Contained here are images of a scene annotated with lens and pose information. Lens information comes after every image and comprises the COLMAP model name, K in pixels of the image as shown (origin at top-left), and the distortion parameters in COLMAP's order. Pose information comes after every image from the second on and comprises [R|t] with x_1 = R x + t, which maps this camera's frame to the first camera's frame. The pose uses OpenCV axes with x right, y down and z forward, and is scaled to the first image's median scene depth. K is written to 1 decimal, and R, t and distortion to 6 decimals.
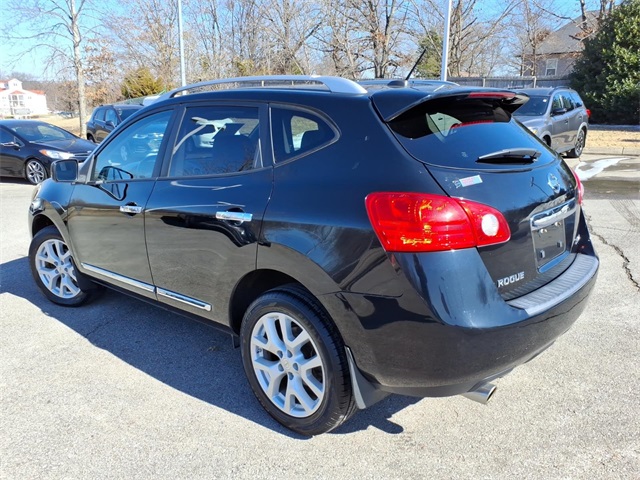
lens RADIAL K [[479.0, 0, 320.0], [0, 479.0, 240.0], [0, 0, 1]] dist [0.043091, -0.006465]
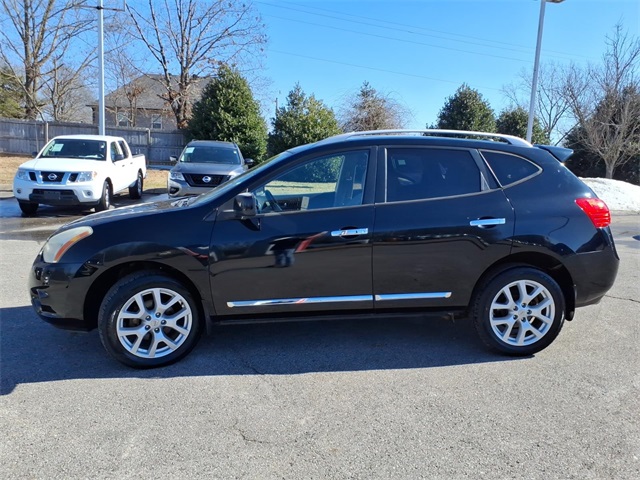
lens RADIAL K [[479.0, 0, 320.0], [0, 479.0, 240.0], [0, 0, 1]] dist [0.043091, -0.006465]
pose [[0.717935, -0.085657, 0.690820, -0.884063], [0.151248, 0.987887, -0.034693, -0.011878], [-0.679481, 0.129393, 0.722194, 0.155228]]
